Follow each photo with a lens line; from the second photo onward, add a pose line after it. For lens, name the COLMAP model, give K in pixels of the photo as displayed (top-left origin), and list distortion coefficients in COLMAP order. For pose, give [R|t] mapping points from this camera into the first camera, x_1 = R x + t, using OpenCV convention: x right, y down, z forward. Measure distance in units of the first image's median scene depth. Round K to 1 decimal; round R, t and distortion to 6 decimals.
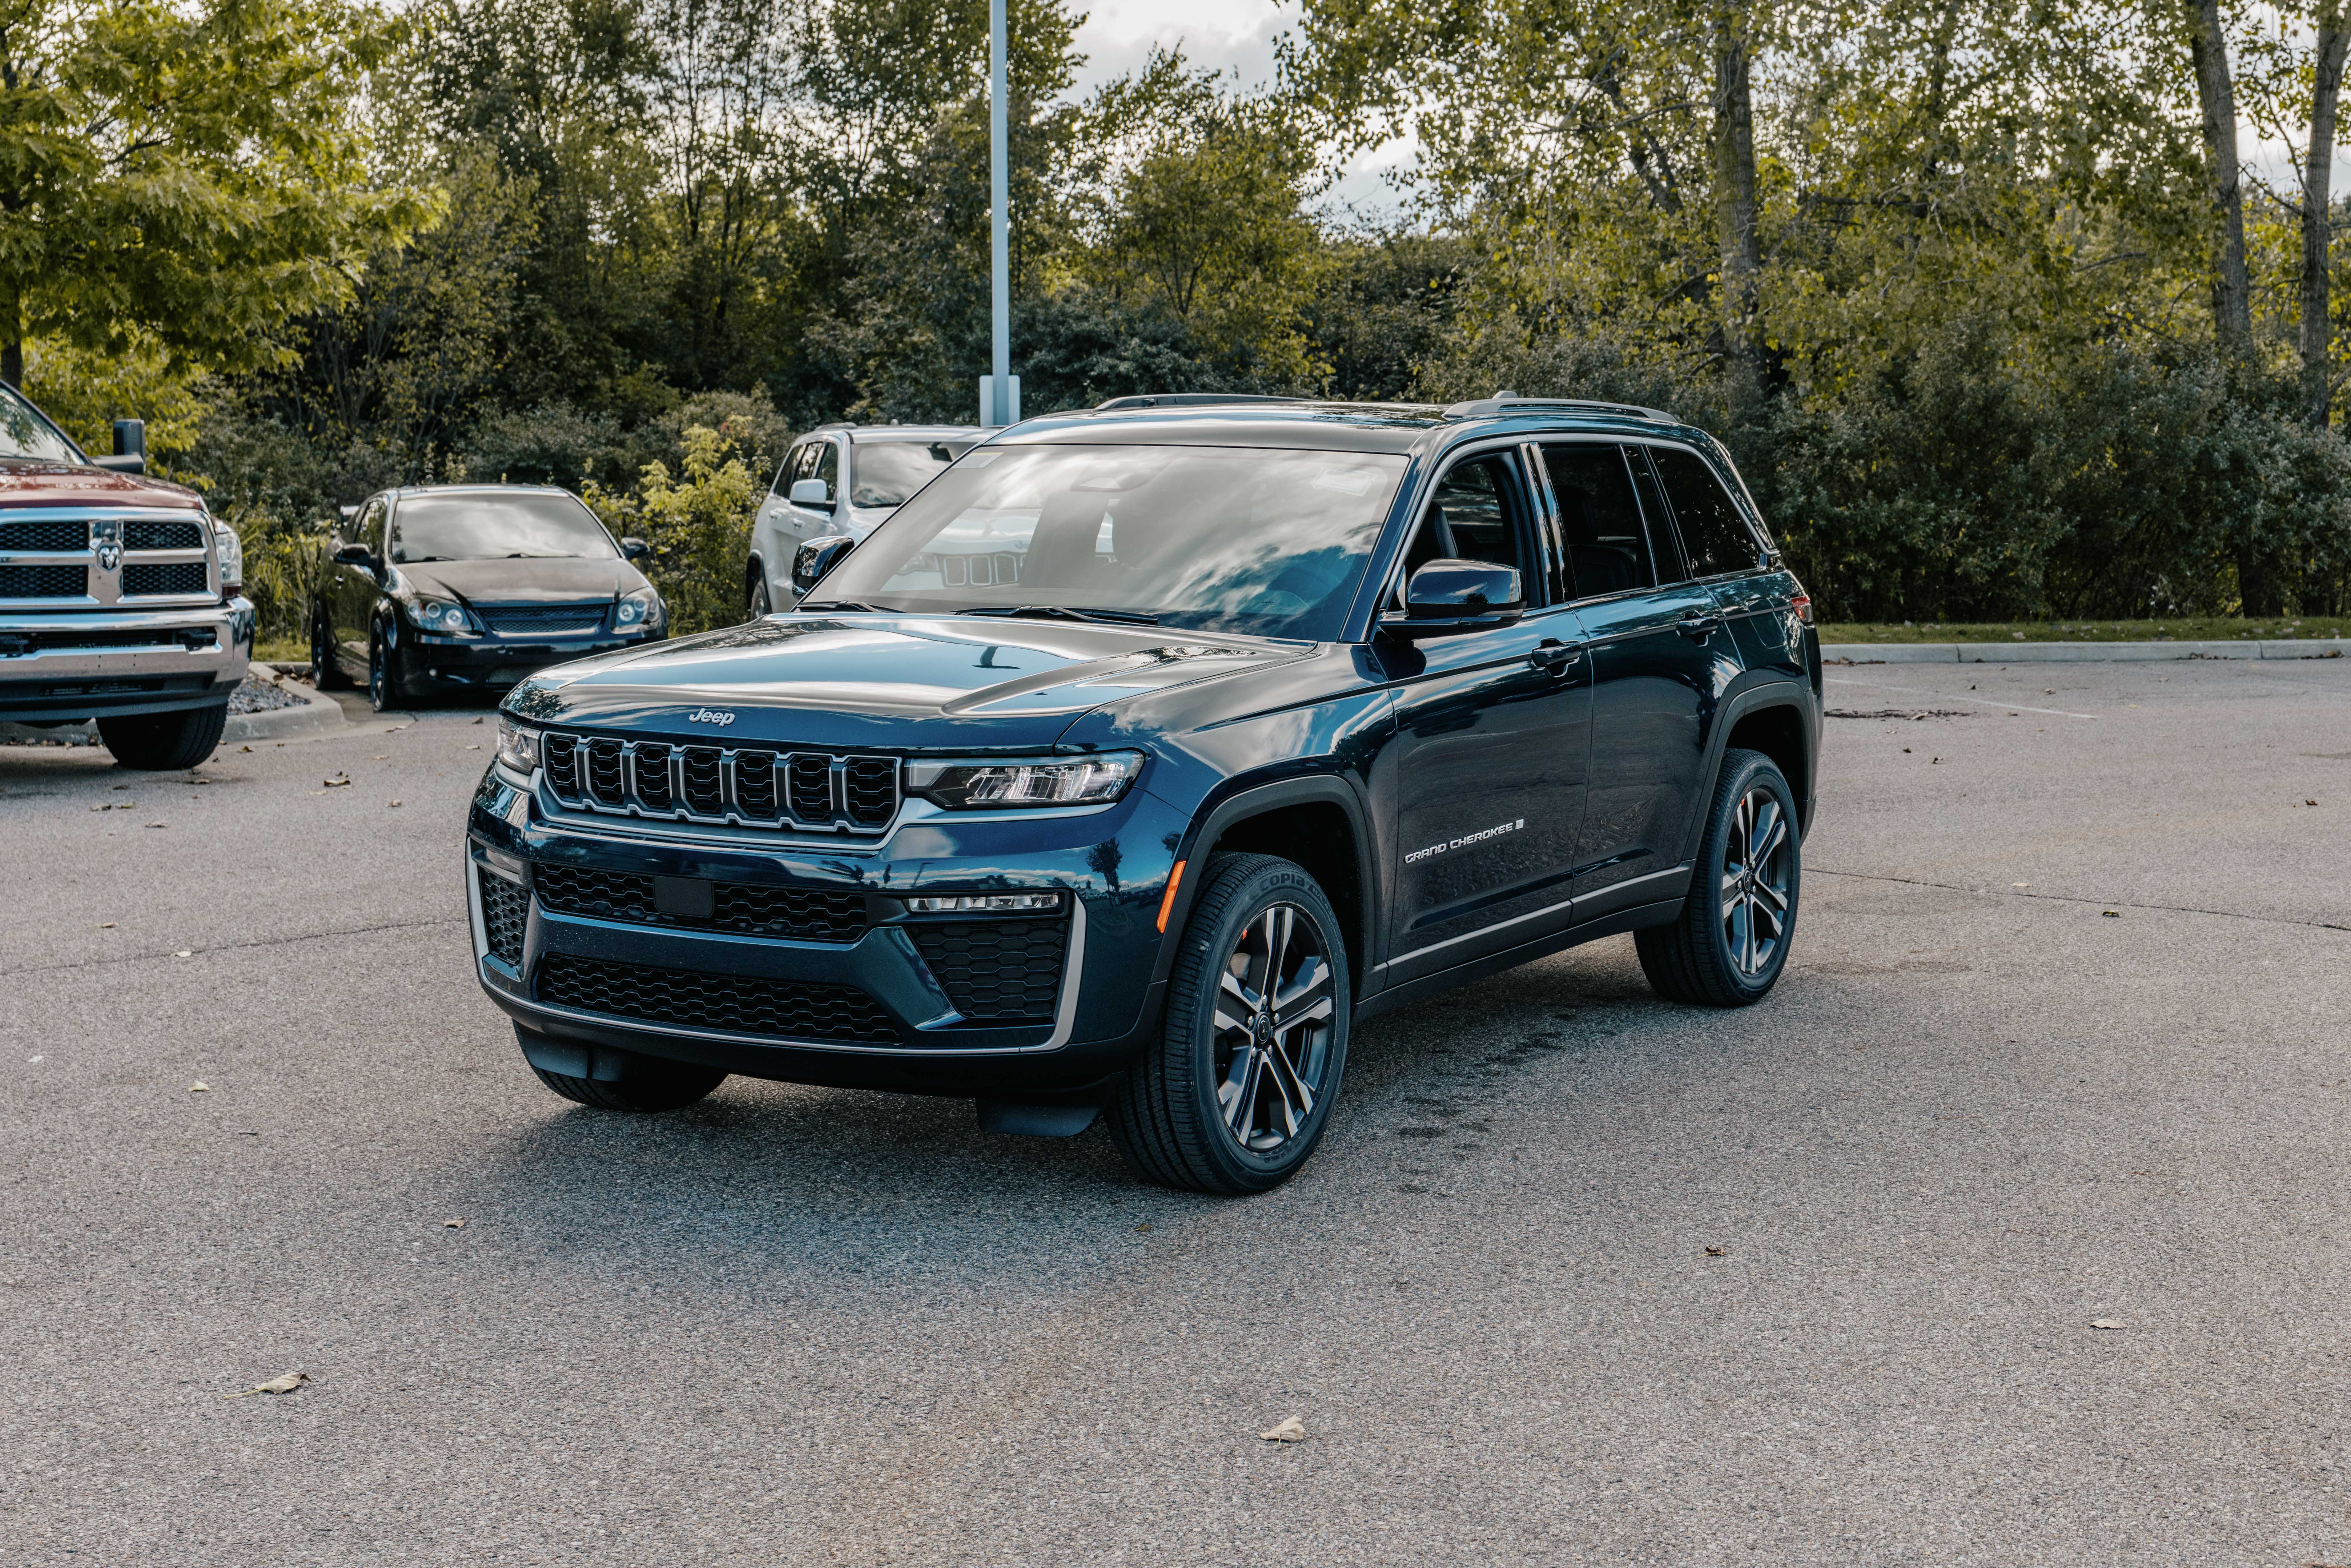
lens RADIAL K [[3852.1, 0, 1170.1], [0, 3852.1, 788.6], [0, 0, 1]] dist [-0.022654, 0.000000]
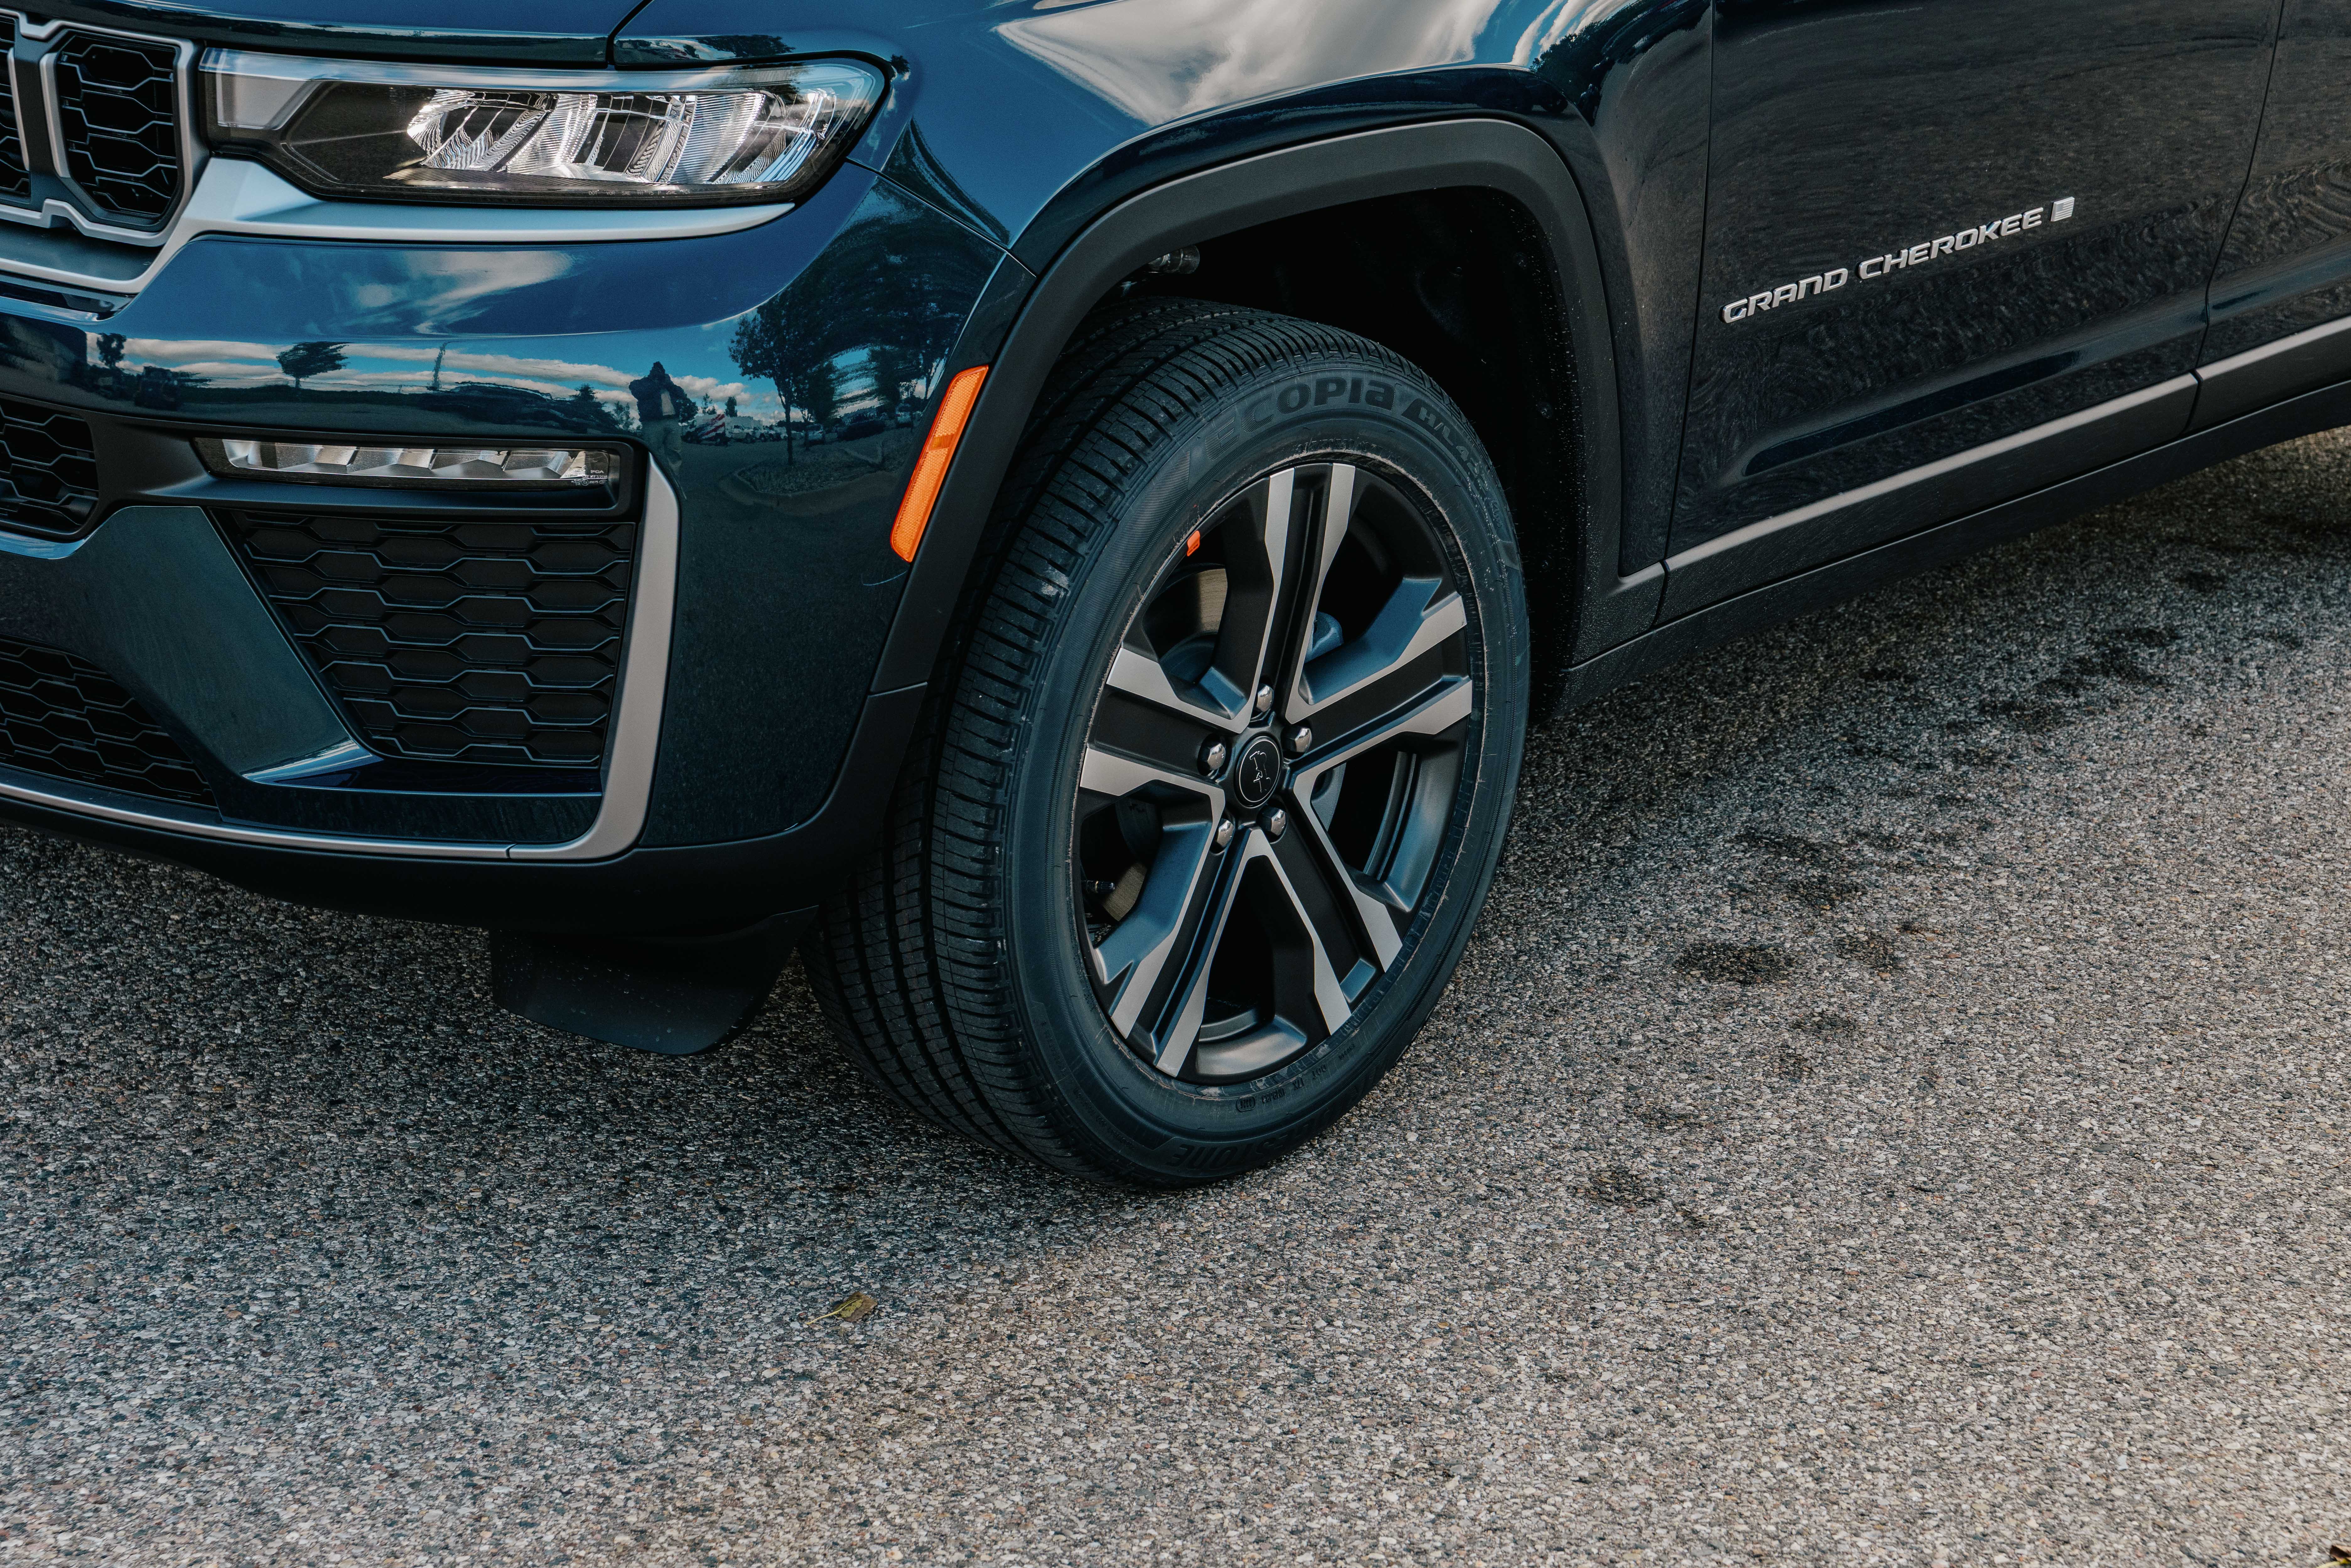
lens RADIAL K [[4987.7, 0, 1186.0], [0, 4987.7, 790.9], [0, 0, 1]] dist [0.104863, 0.000000]
pose [[0.987709, 0.072950, -0.138240, 0.087162], [-0.046212, 0.981161, 0.187581, -0.030026], [0.149320, -0.178887, 0.972473, 0.509007]]
